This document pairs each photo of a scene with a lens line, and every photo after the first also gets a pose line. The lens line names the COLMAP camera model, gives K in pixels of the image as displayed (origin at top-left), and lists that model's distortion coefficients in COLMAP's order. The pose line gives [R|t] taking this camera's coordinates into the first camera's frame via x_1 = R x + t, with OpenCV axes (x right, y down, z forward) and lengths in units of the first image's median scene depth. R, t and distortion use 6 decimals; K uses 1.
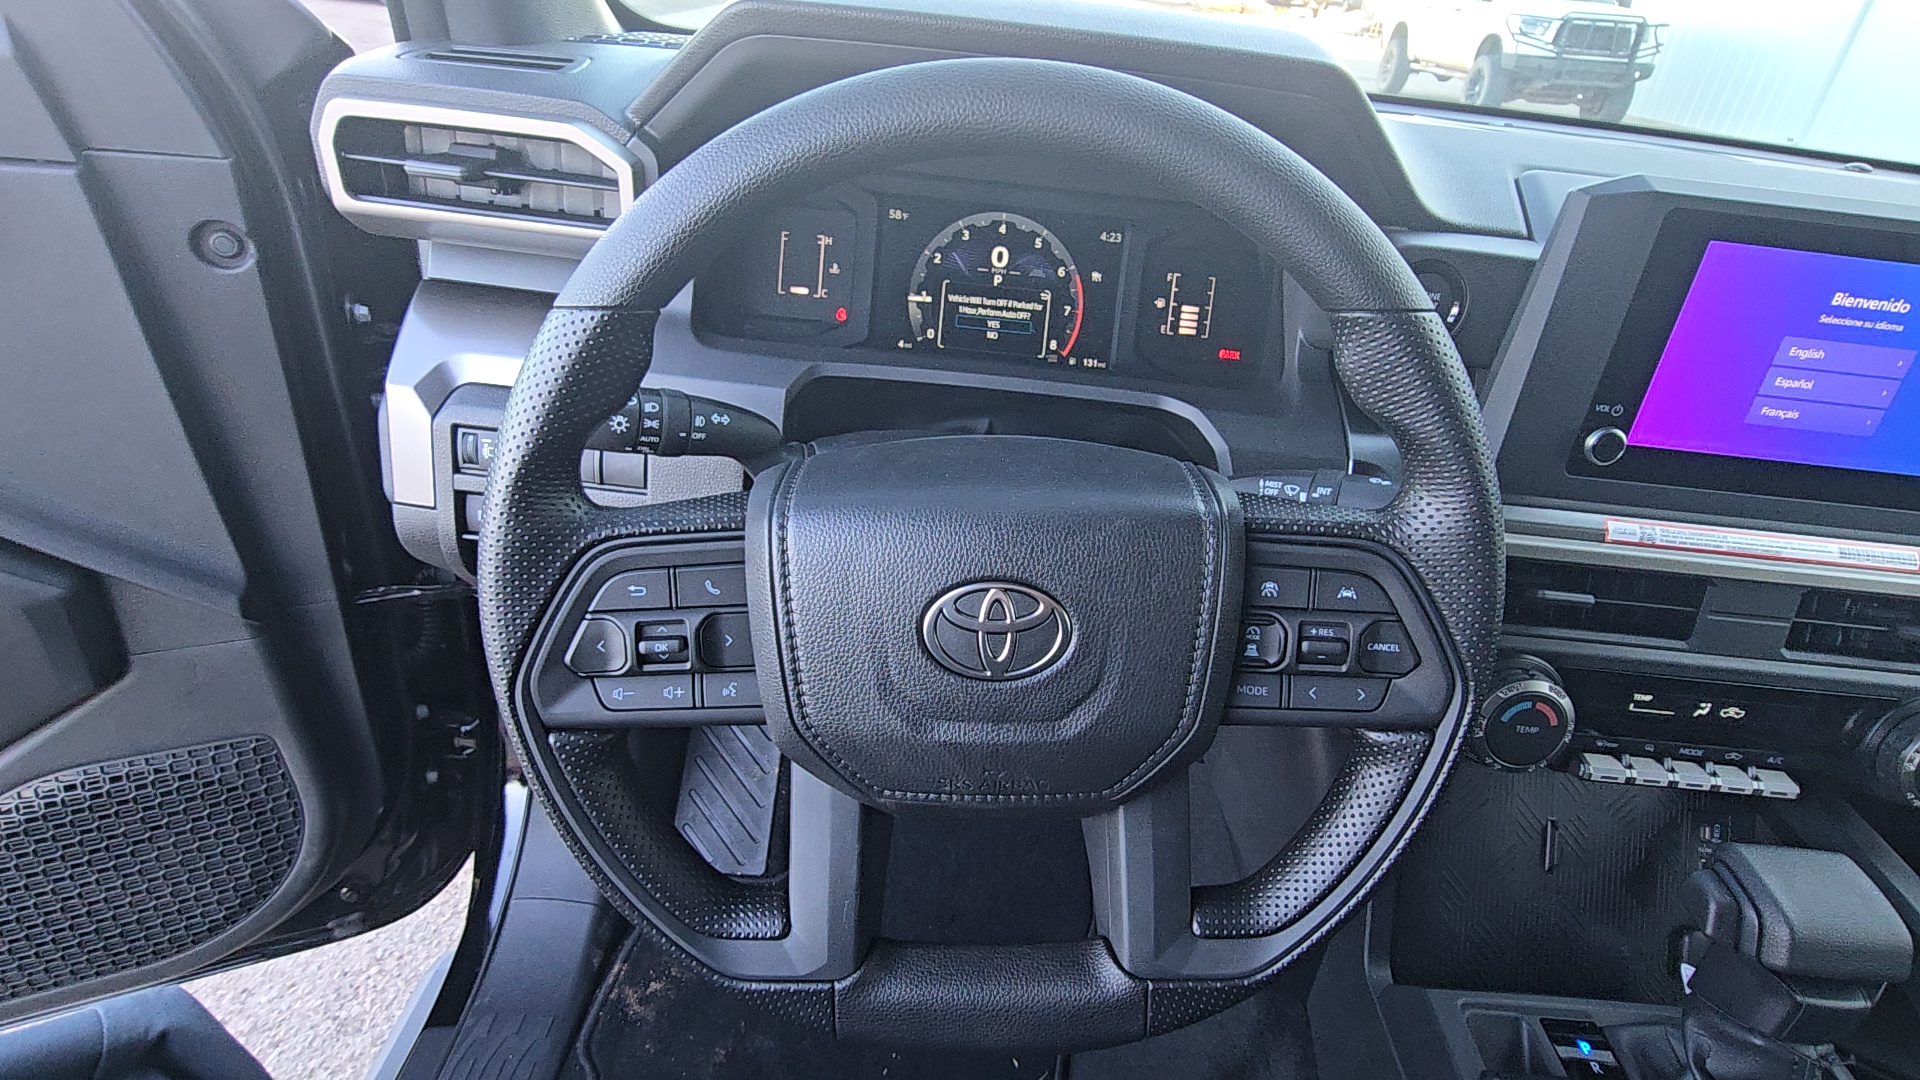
lens RADIAL K [[959.2, 0, 972.1], [0, 959.2, 542.9], [0, 0, 1]] dist [-0.003676, 0.003474]
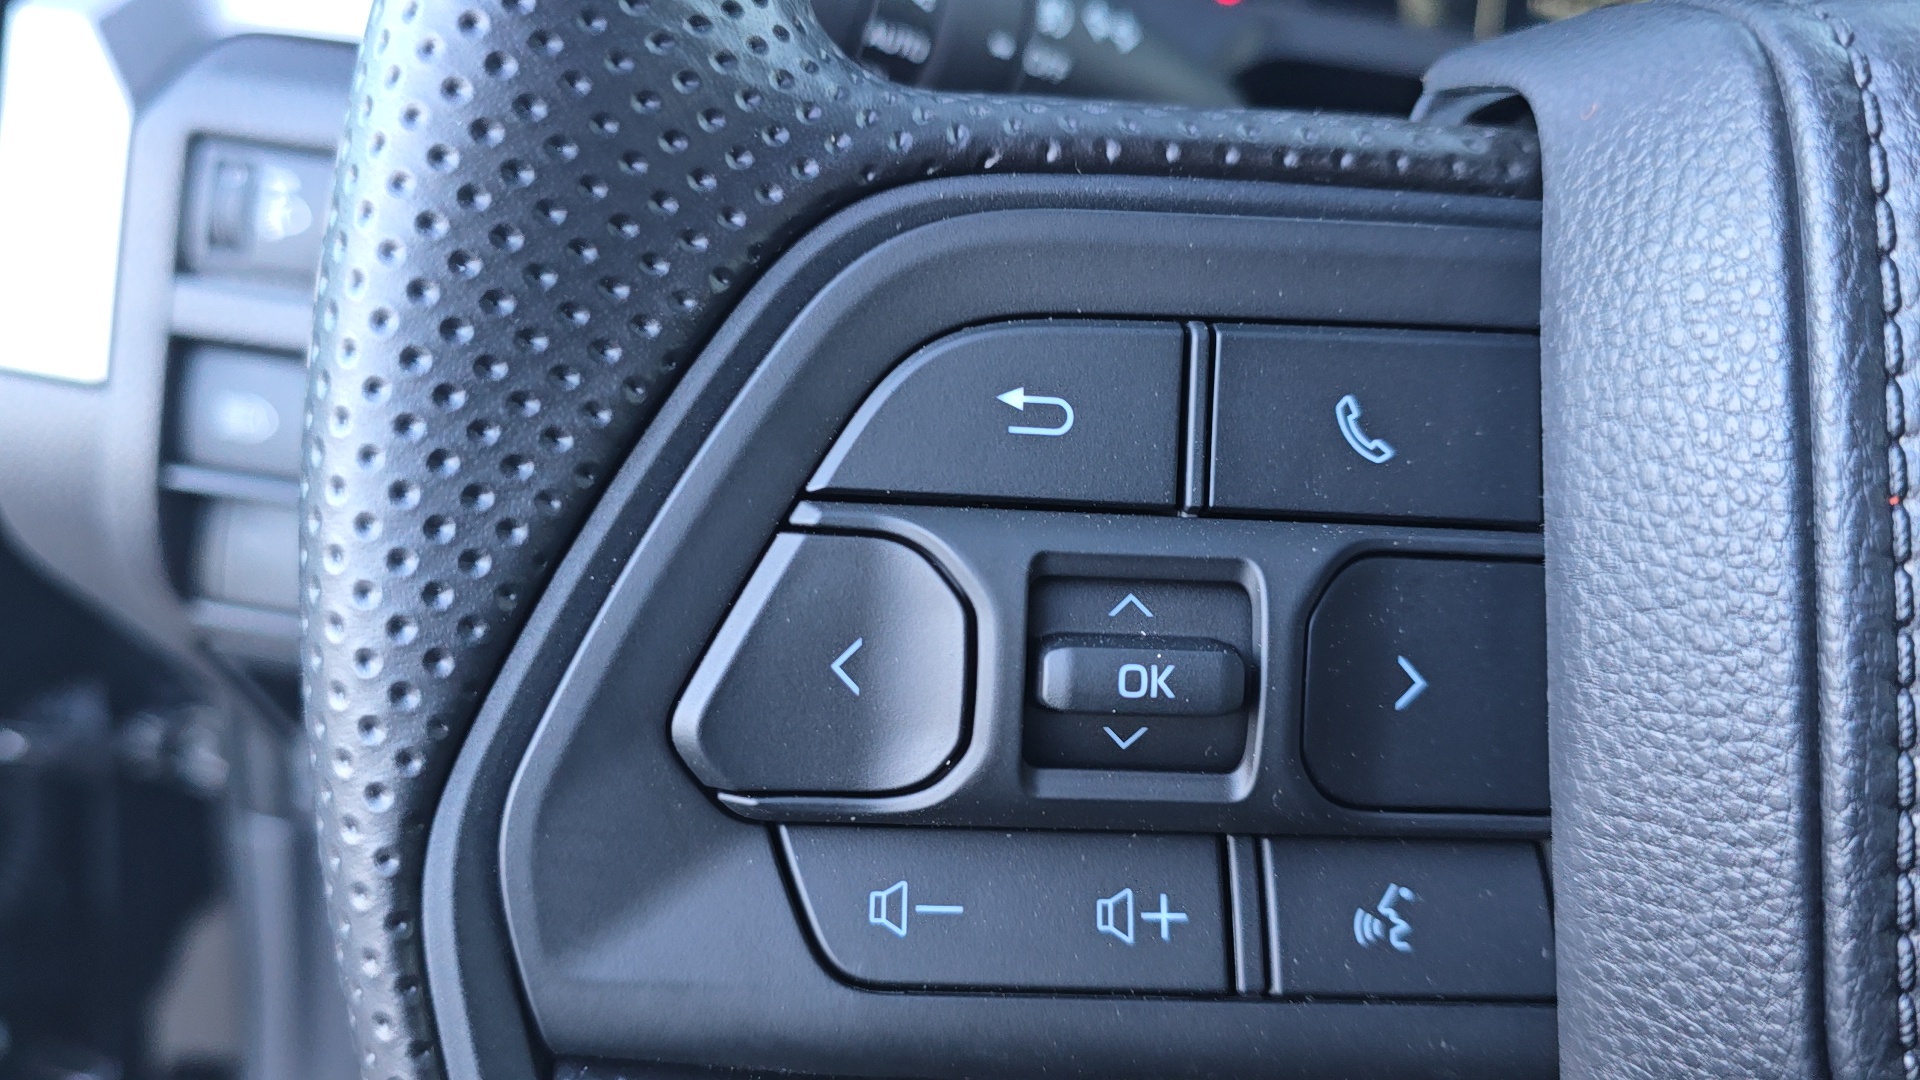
lens RADIAL K [[1590.2, 0, 967.8], [0, 1590.2, 549.6], [0, 0, 1]] dist [-0.011611, 0.020350]
pose [[0.998752, 0.049927, -0.001513, -0.297512], [-0.049518, 0.985687, -0.161149, 0.113261], [-0.006554, 0.161022, 0.986929, 0.536669]]
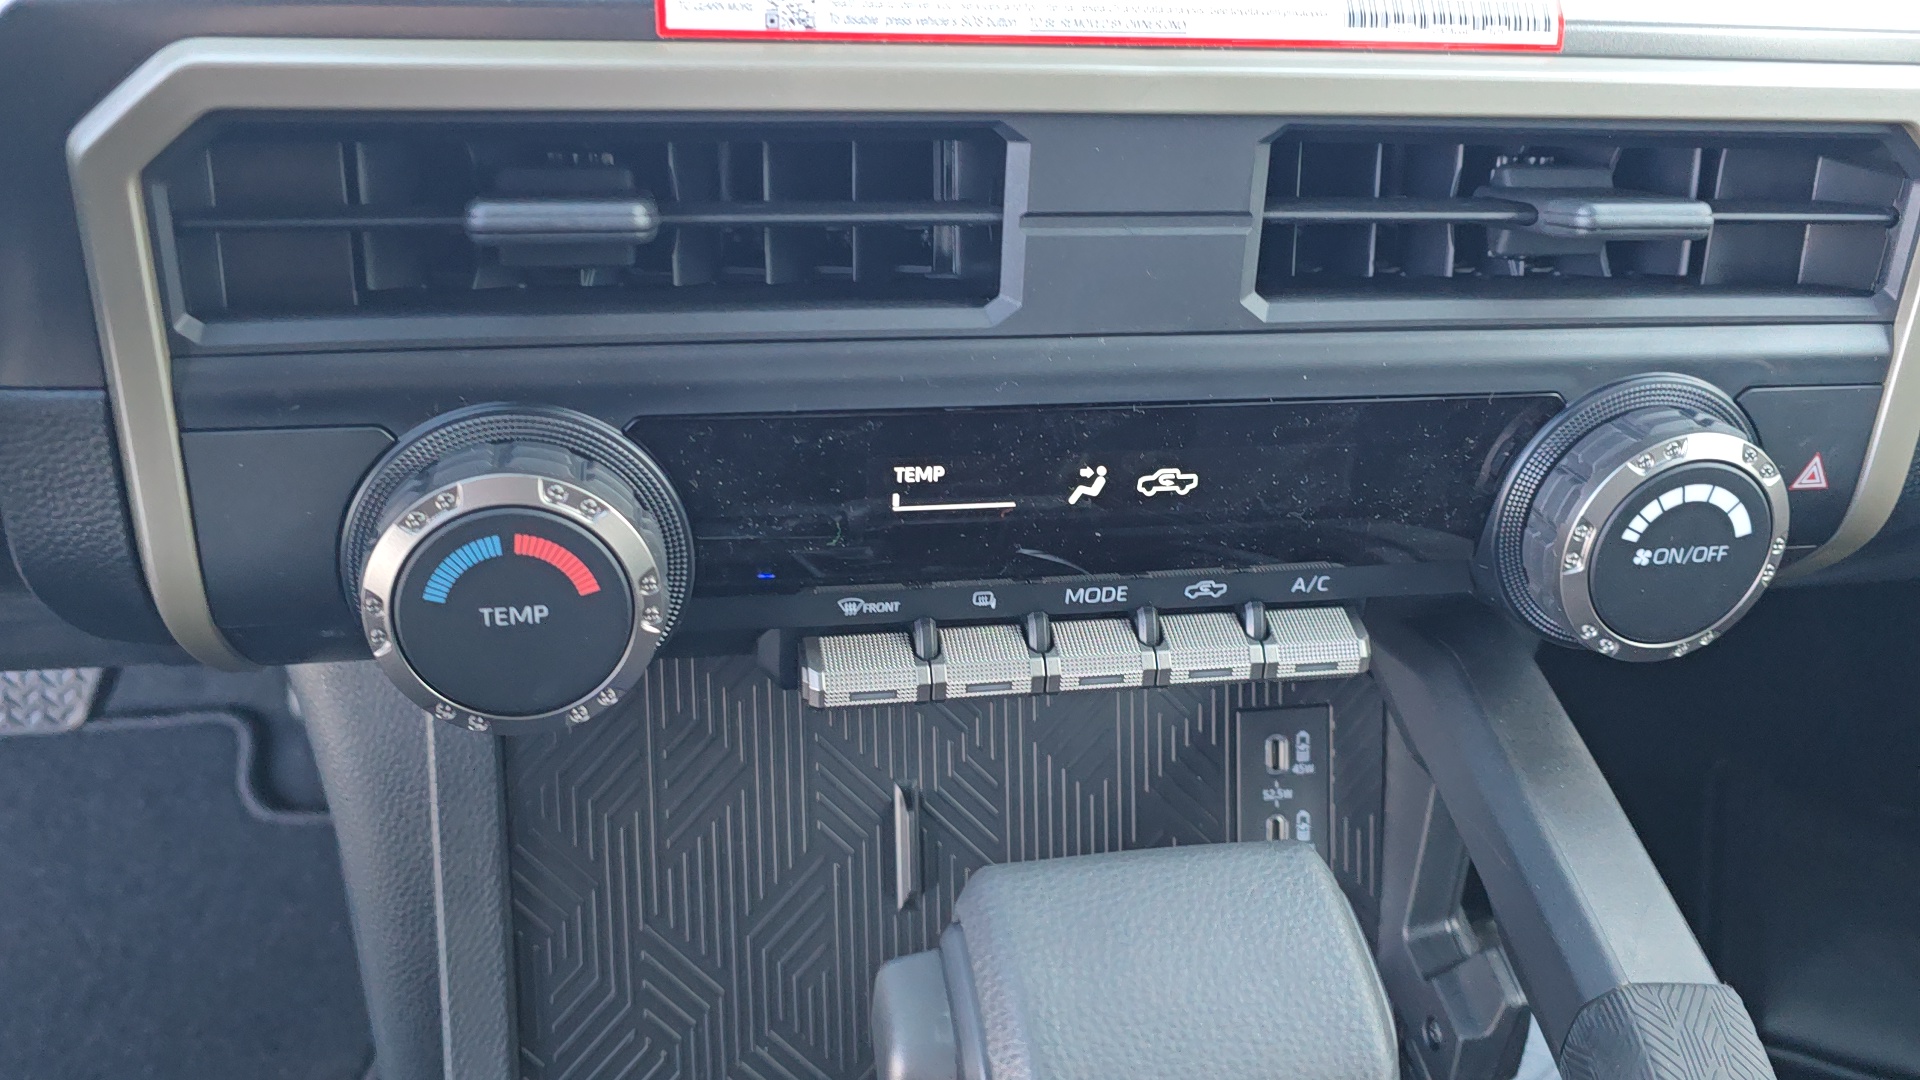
lens RADIAL K [[1594.1, 0, 978.8], [0, 1594.1, 496.4], [0, 0, 1]] dist [-0.004736, -0.003840]
pose [[0.981443, -0.132085, 0.139006, 0.752860], [0.111776, 0.983102, 0.144968, 0.099134], [-0.155805, -0.126741, 0.979623, 0.469160]]
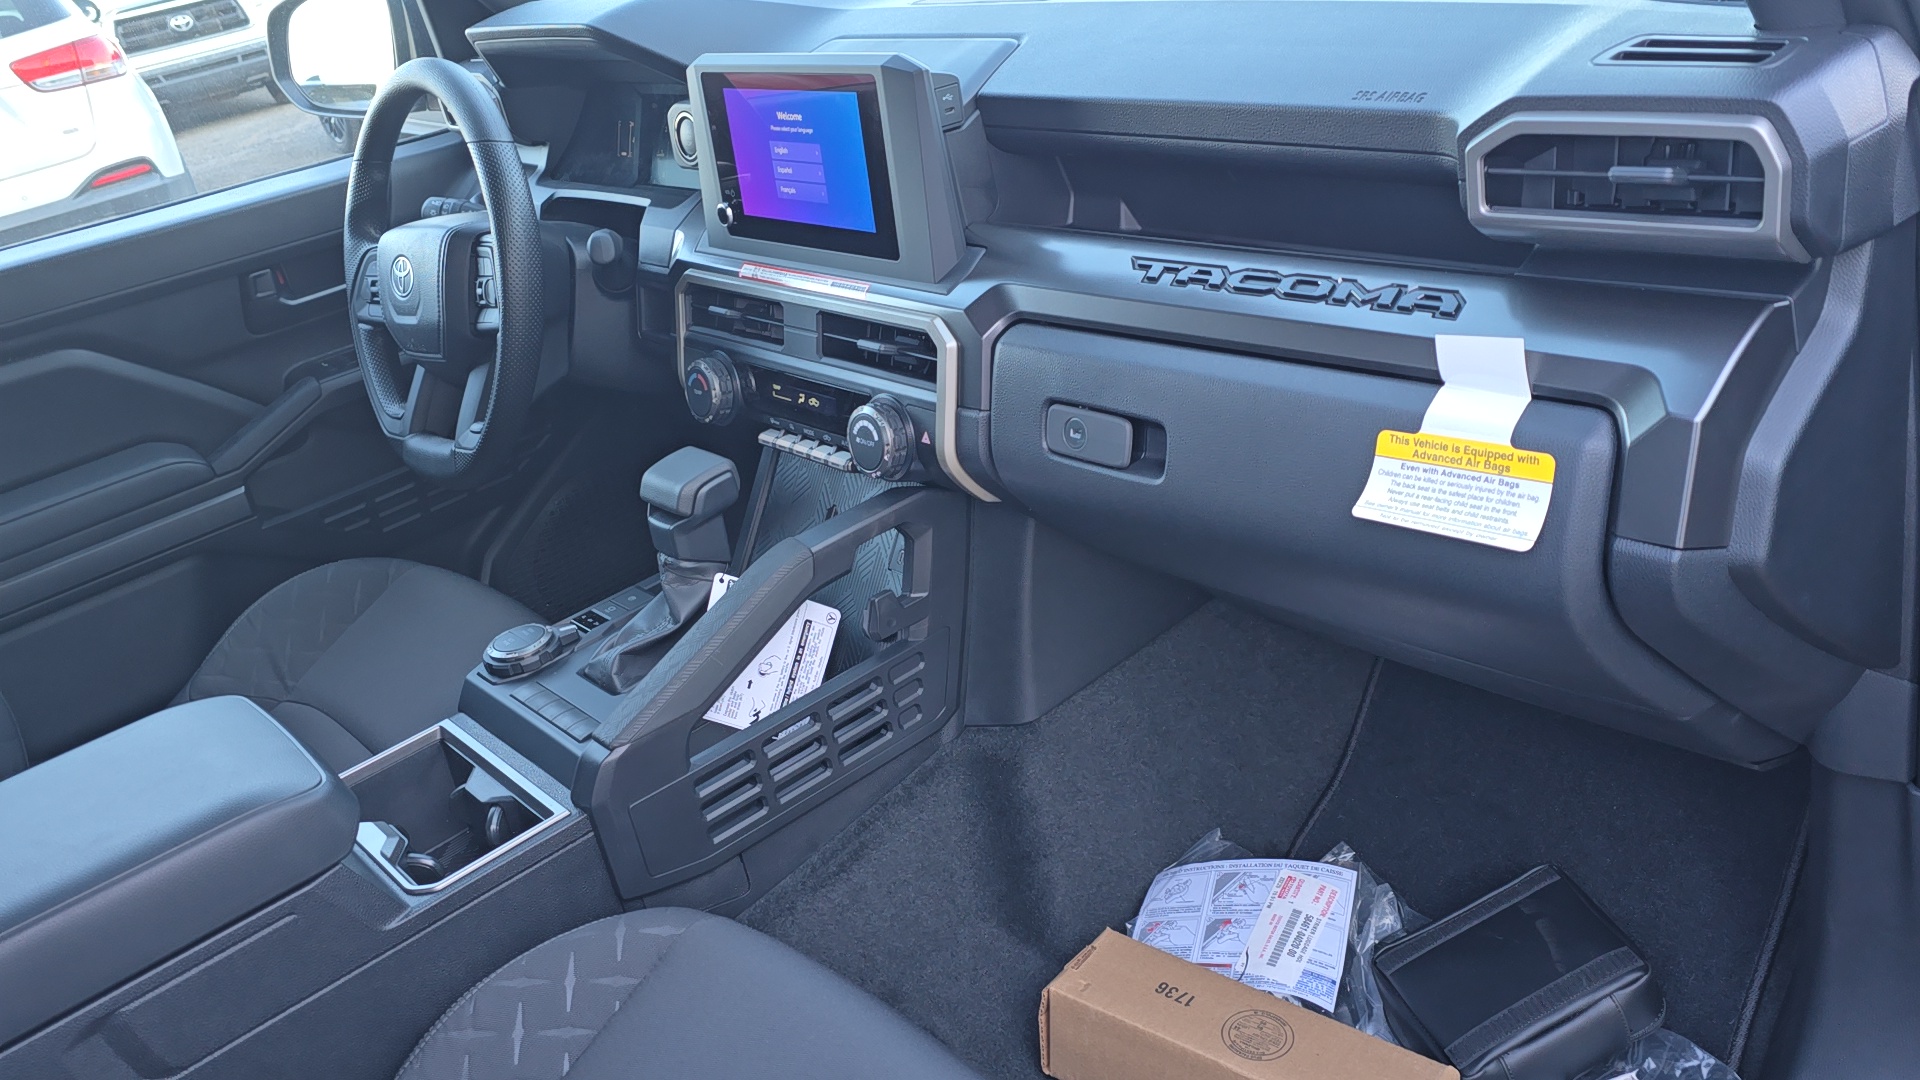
lens RADIAL K [[1590.2, 0, 973.0], [0, 1590.2, 535.3], [0, 0, 1]] dist [-0.011611, 0.020350]
pose [[0.631391, 0.117624, -0.766492, 3.335310], [-0.168816, 0.985572, 0.012183, 0.362503], [0.756866, 0.121704, 0.642138, -0.390037]]
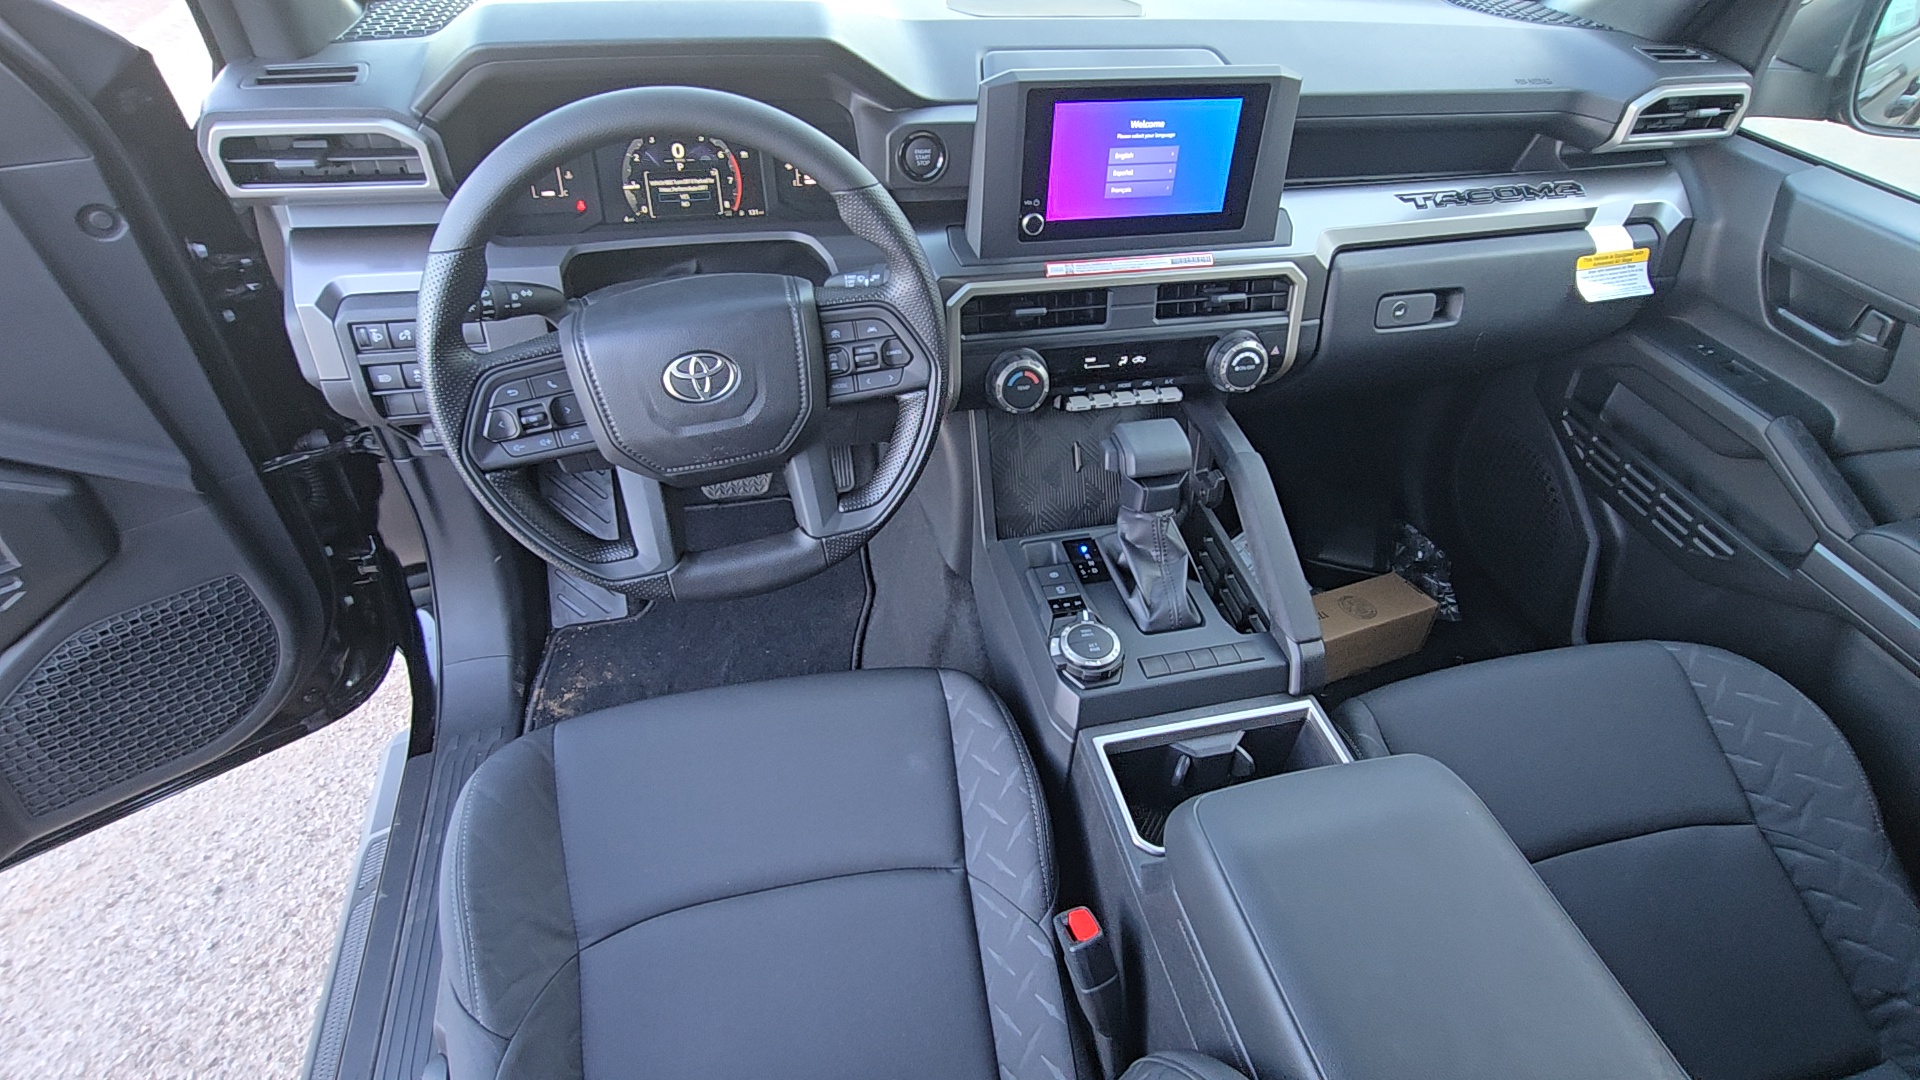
lens RADIAL K [[959.2, 0, 966.0], [0, 959.2, 536.9], [0, 0, 1]] dist [-0.003676, 0.003474]
pose [[0.965620, -0.210134, 0.153039, 0.147281], [0.174998, 0.960792, 0.215068, 0.060765], [-0.192231, -0.180892, 0.964534, -0.907601]]
